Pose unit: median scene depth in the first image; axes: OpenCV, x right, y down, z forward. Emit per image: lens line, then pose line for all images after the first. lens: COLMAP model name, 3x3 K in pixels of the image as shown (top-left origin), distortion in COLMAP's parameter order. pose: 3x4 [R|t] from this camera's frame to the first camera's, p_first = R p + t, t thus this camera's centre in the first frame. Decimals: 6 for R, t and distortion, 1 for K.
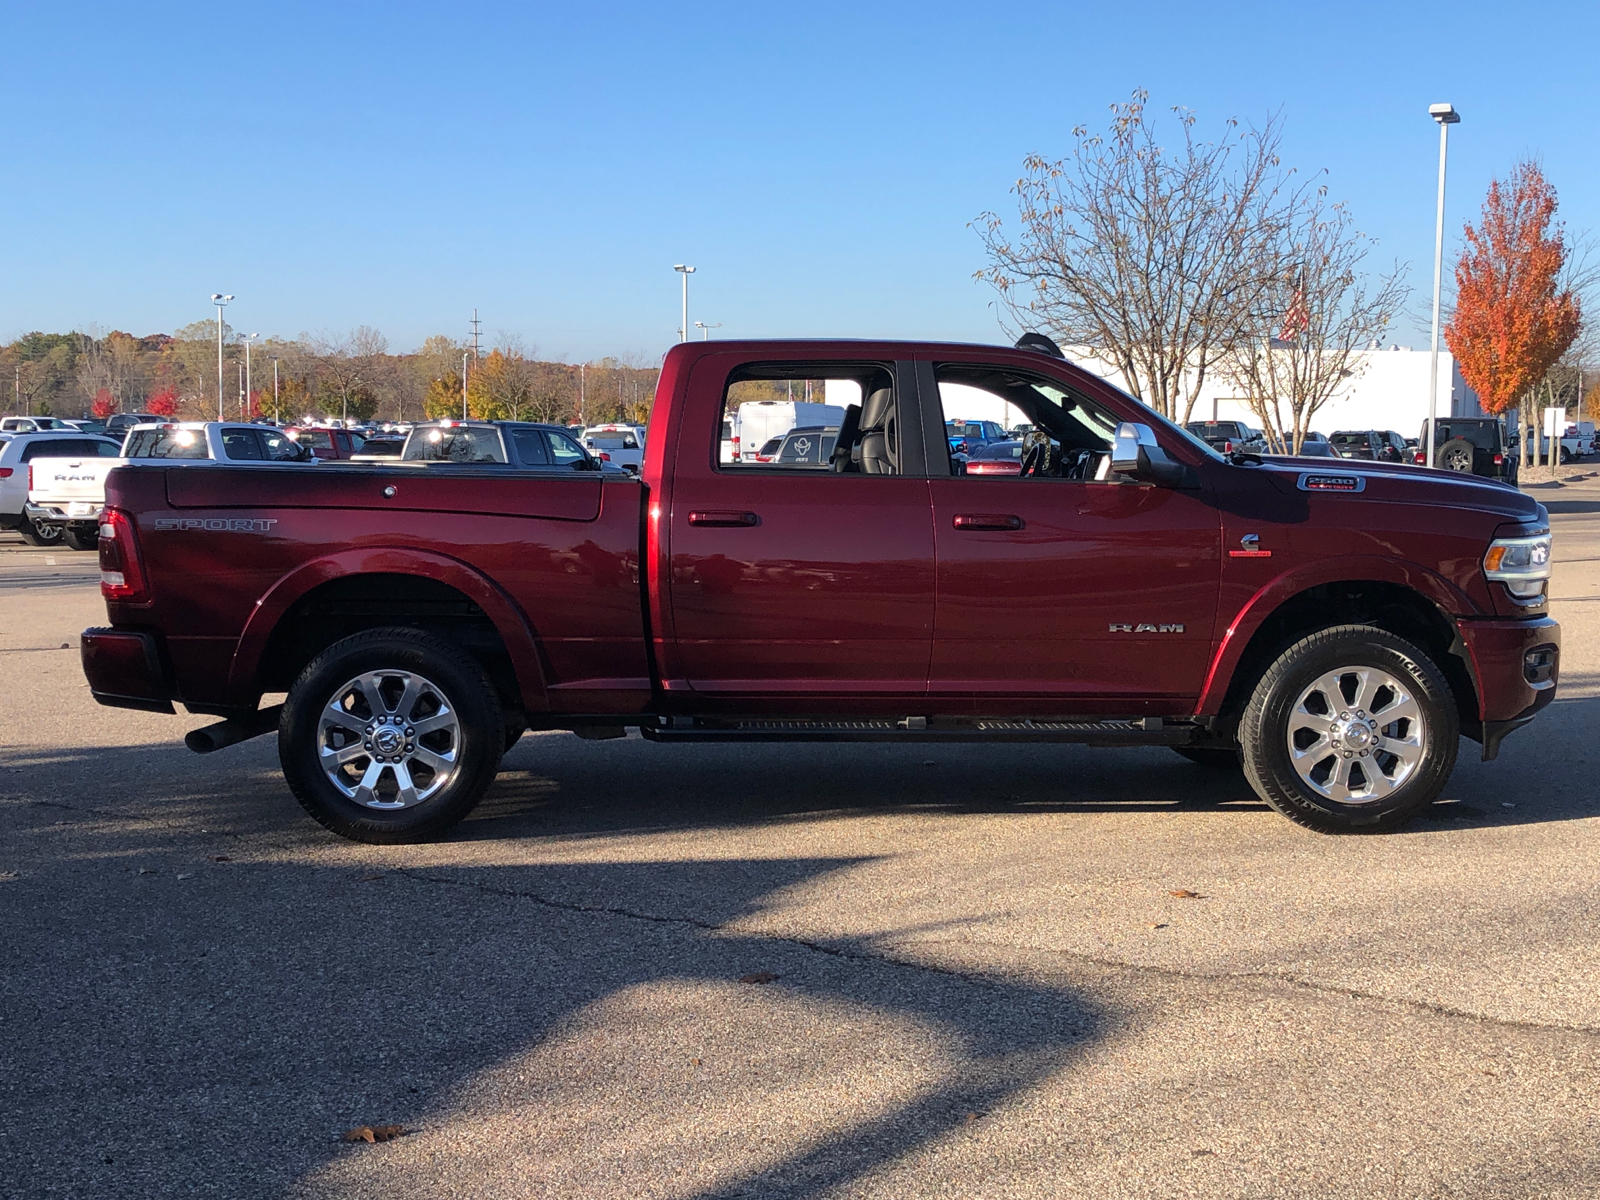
lens RADIAL K [[1982.0, 0, 795.4], [0, 1982.0, 568.0], [0, 0, 1]] dist [0.151747, -0.466300]
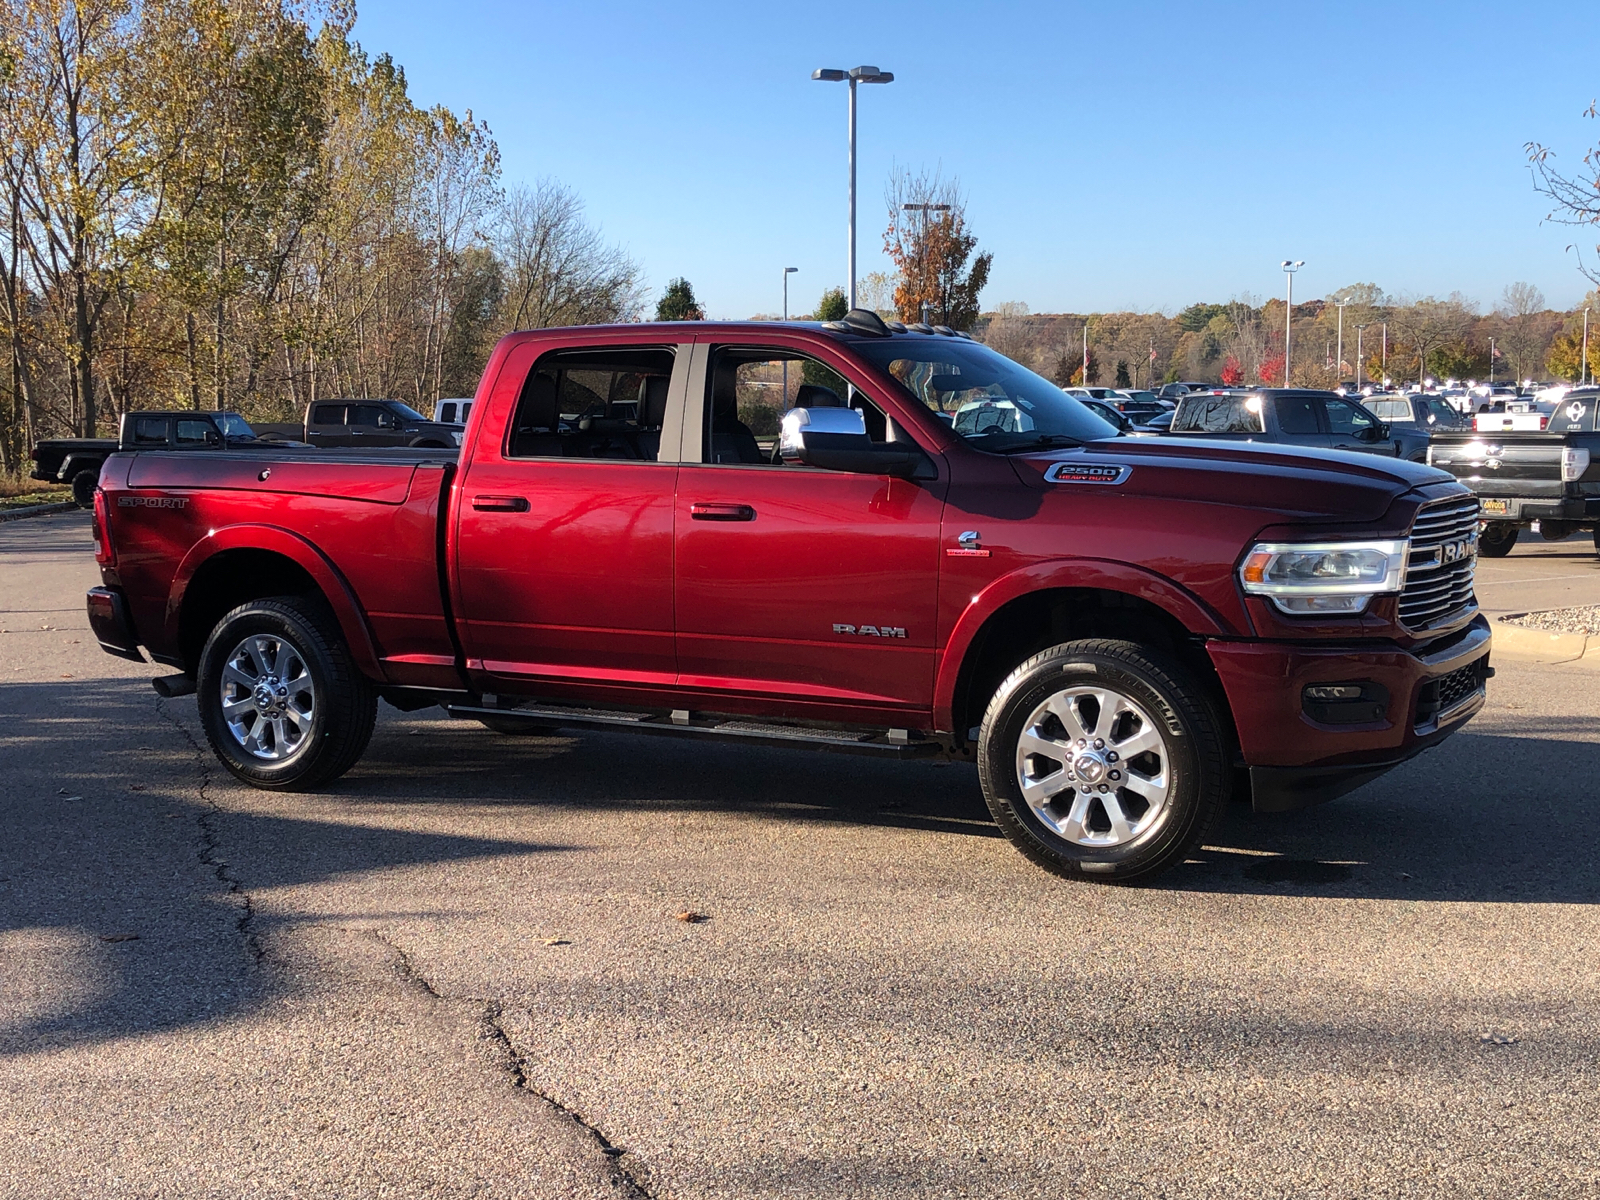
lens RADIAL K [[1969.8, 0, 820.6], [0, 1969.8, 531.3], [0, 0, 1]] dist [0.167814, -0.511170]
pose [[0.845334, 0.023137, -0.533737, 0.604438], [-0.022861, 0.999713, 0.007129, -0.020394], [0.533749, 0.006176, 0.845620, 0.214671]]
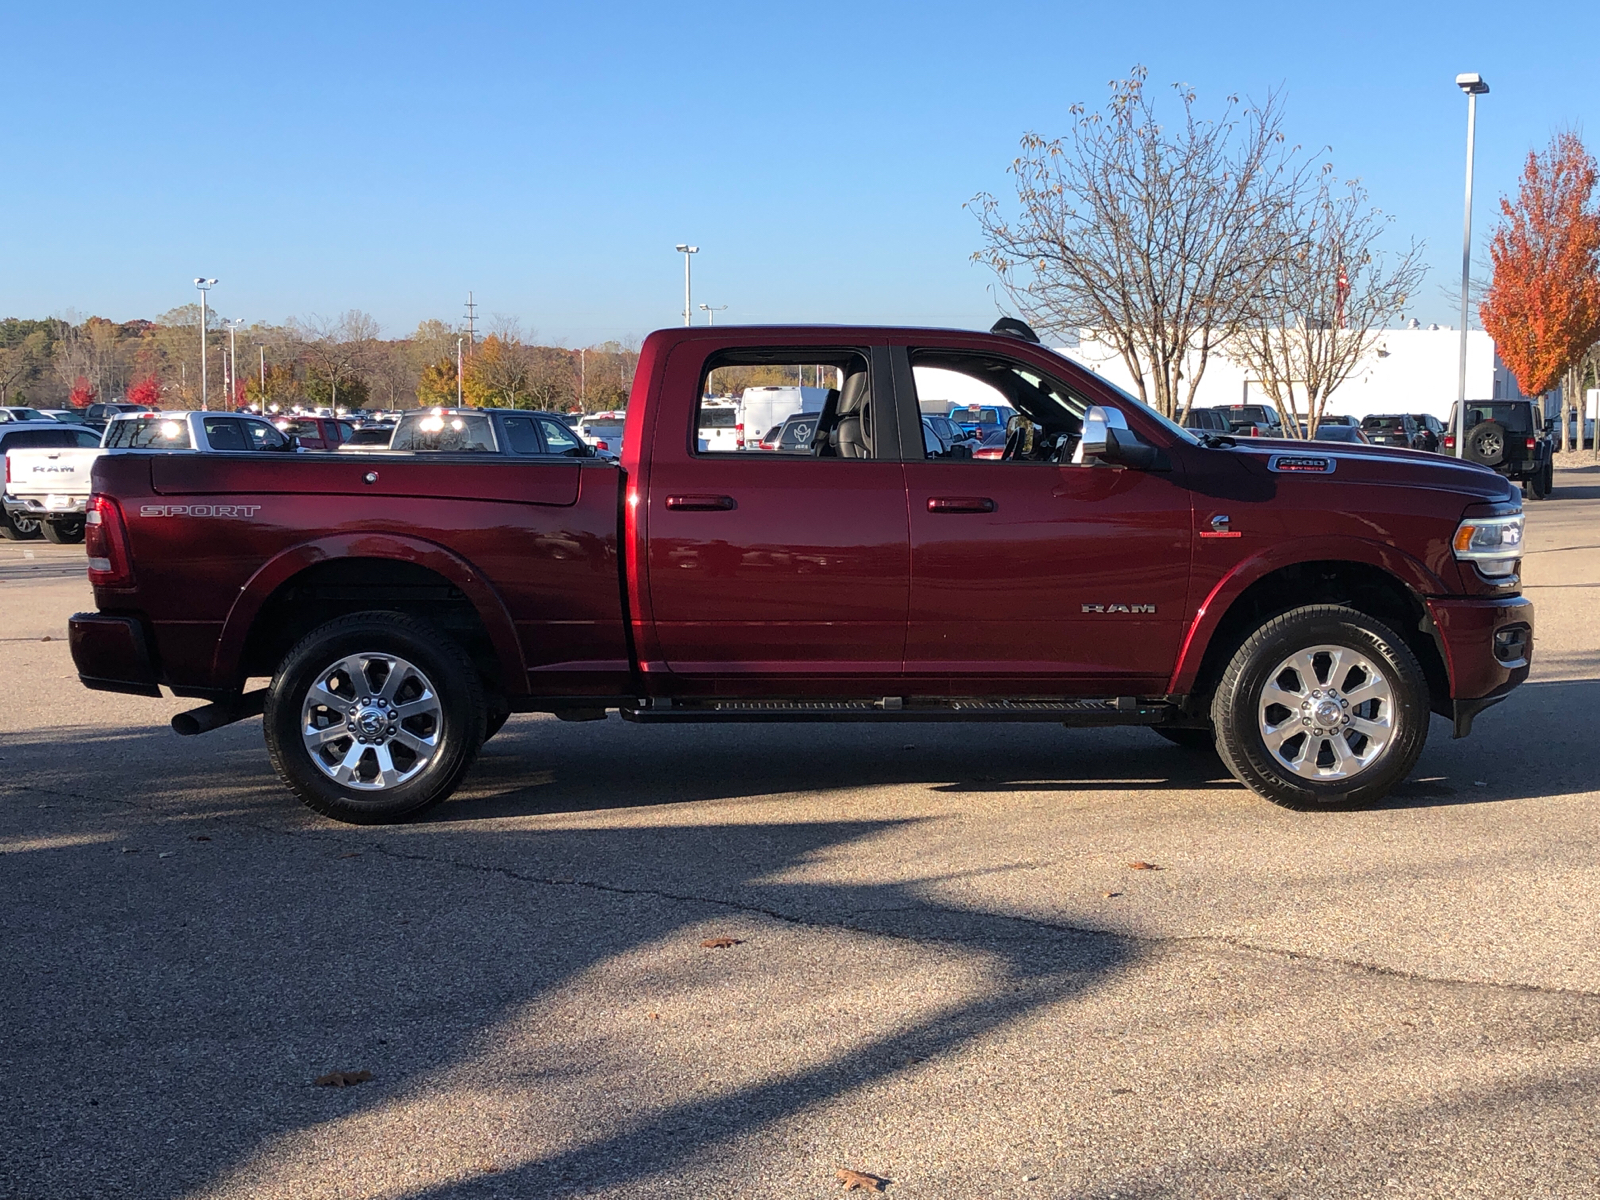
lens RADIAL K [[2083.8, 0, 798.4], [0, 2083.8, 561.0], [0, 0, 1]] dist [0.172669, -0.579146]
pose [[0.999975, -0.004835, -0.005186, 0.019308], [0.004833, 0.999988, -0.000473, 0.005183], [0.005188, 0.000448, 0.999986, -0.059140]]
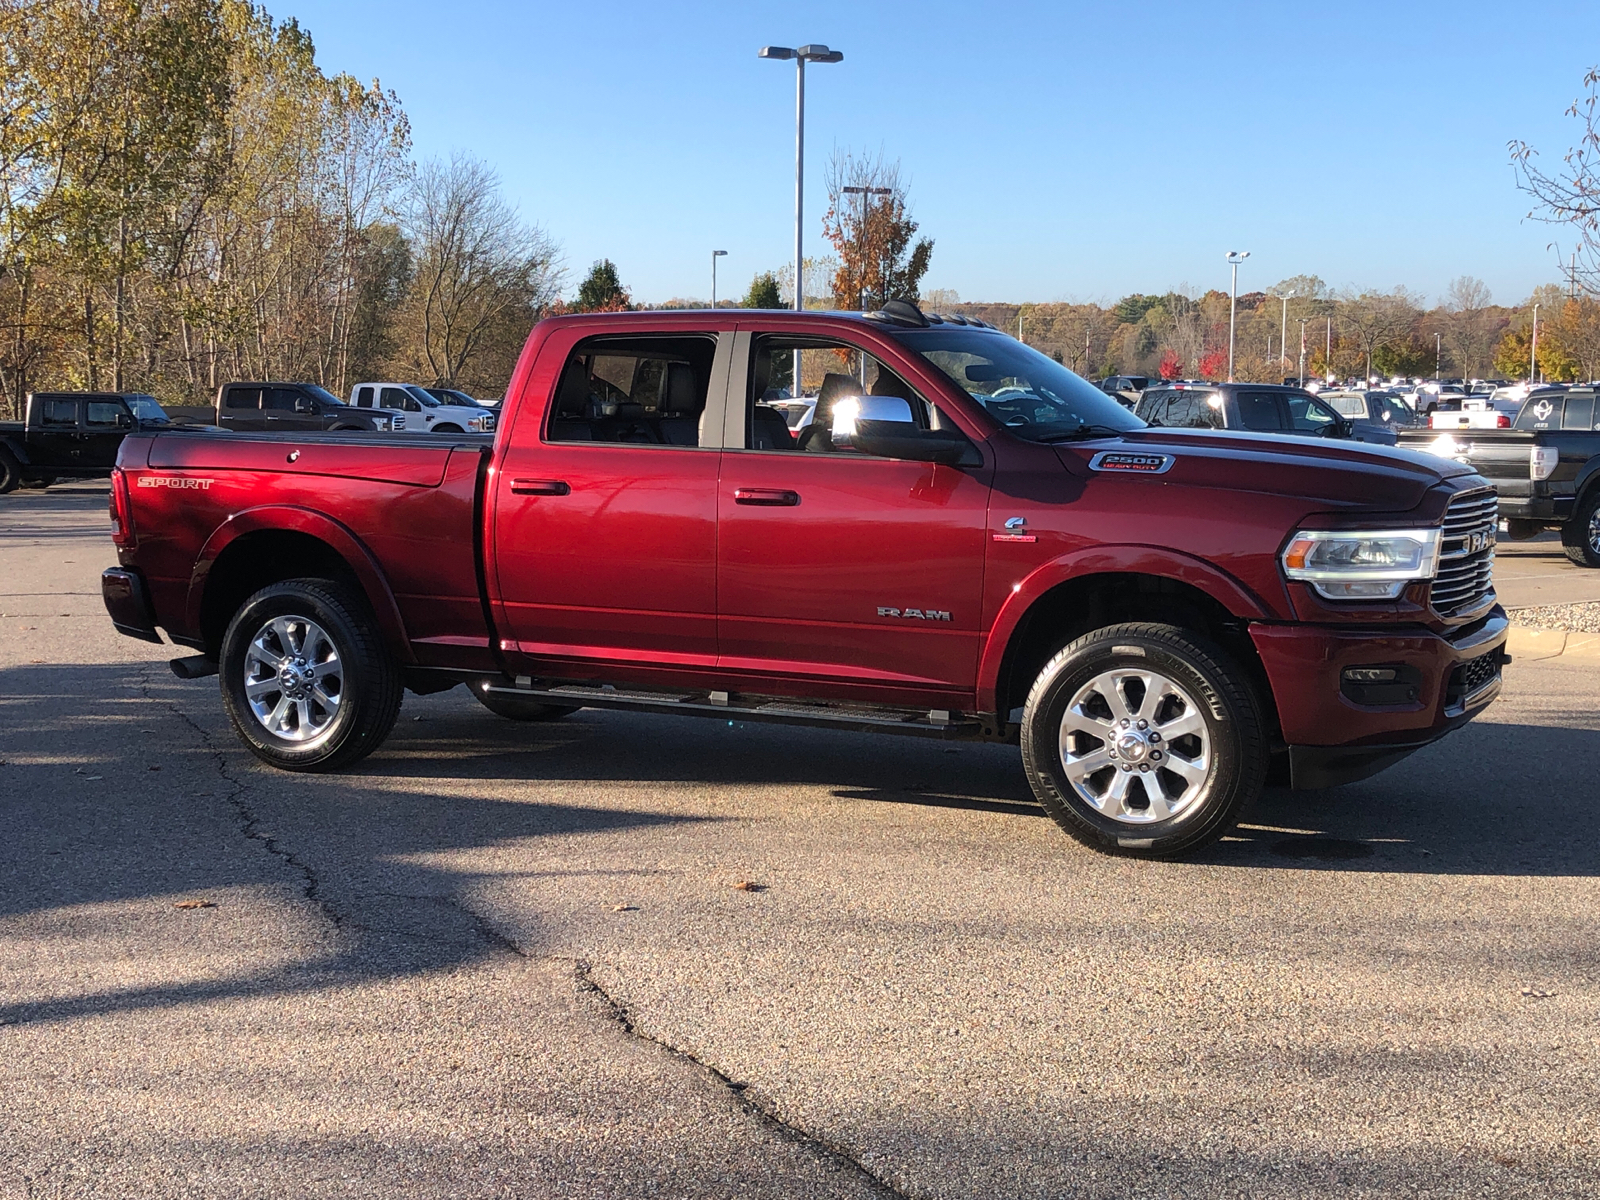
lens RADIAL K [[2083.8, 0, 798.4], [0, 2083.8, 561.0], [0, 0, 1]] dist [0.172669, -0.579146]
pose [[0.864676, 0.039167, -0.500800, 0.588055], [-0.032974, 0.999231, 0.021217, -0.013294], [0.501246, -0.001832, 0.865303, 0.117525]]
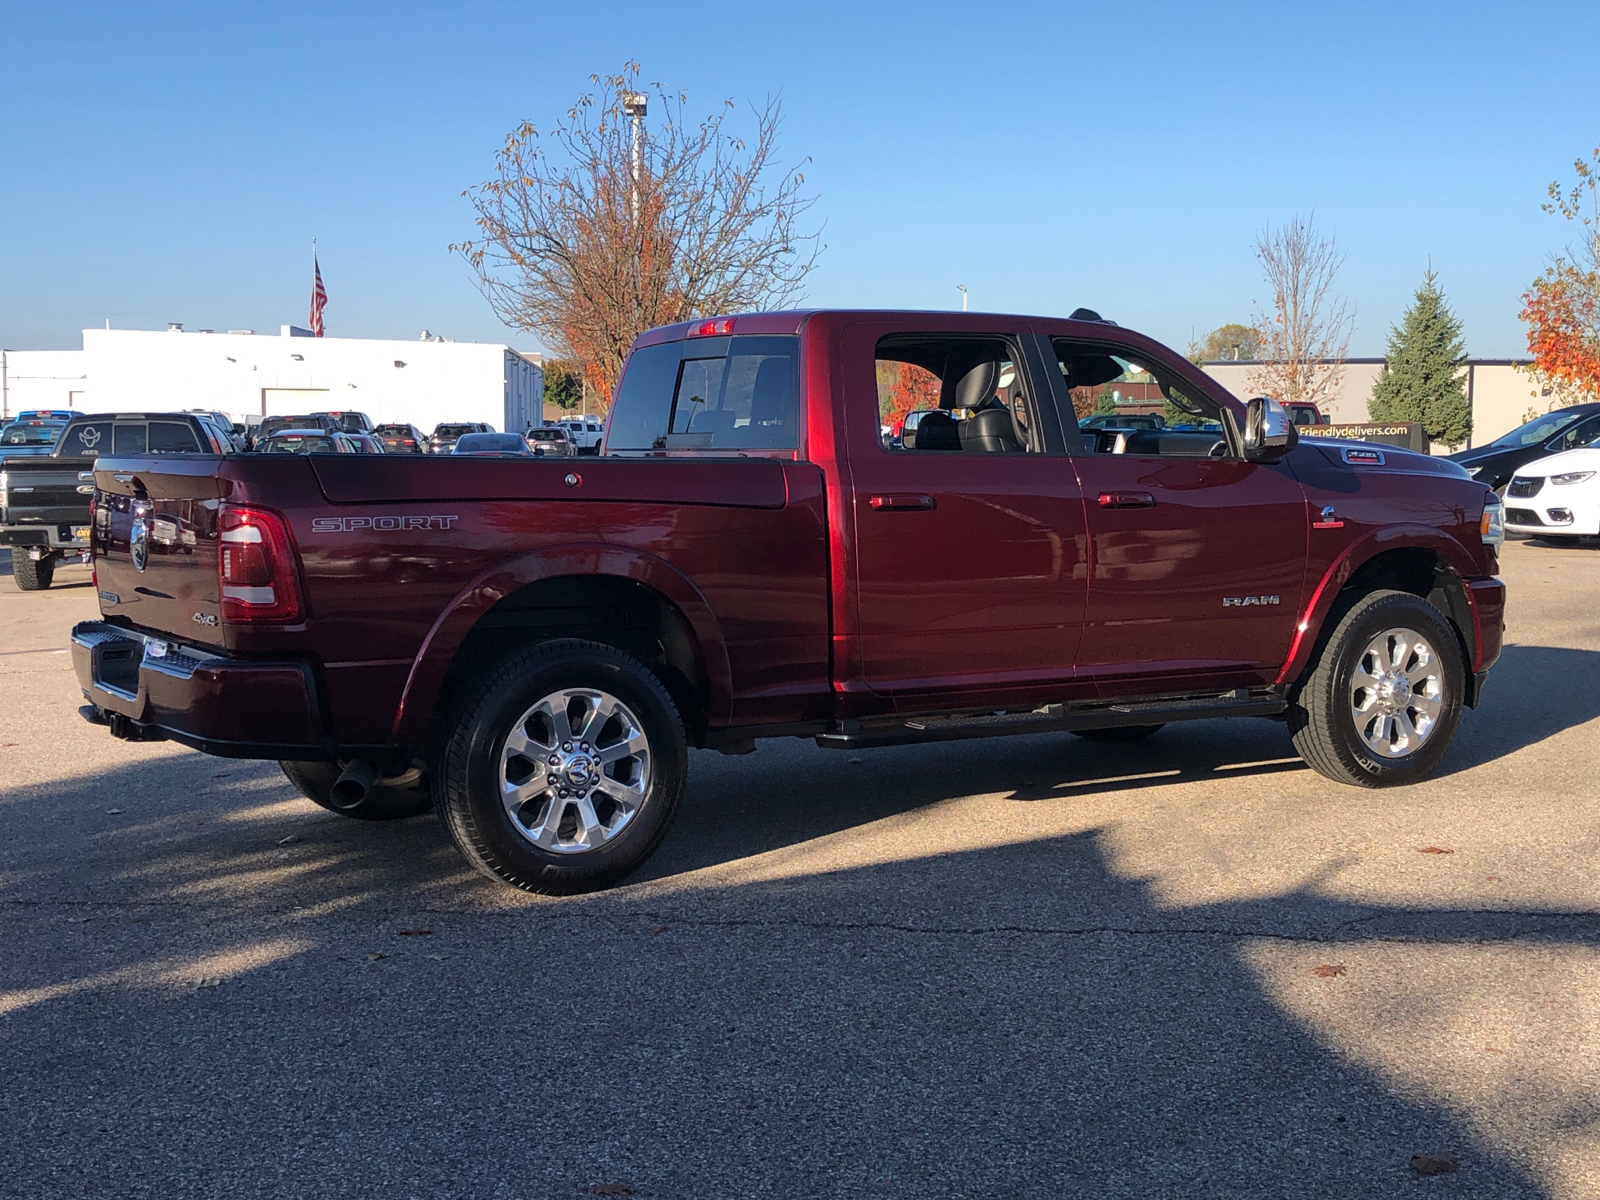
lens RADIAL K [[2083.8, 0, 798.4], [0, 2083.8, 561.0], [0, 0, 1]] dist [0.172669, -0.579146]
pose [[0.879168, -0.035326, 0.475201, -0.503308], [0.037114, 0.999295, 0.005621, -0.004728], [-0.475065, 0.012695, 0.879859, 0.161958]]
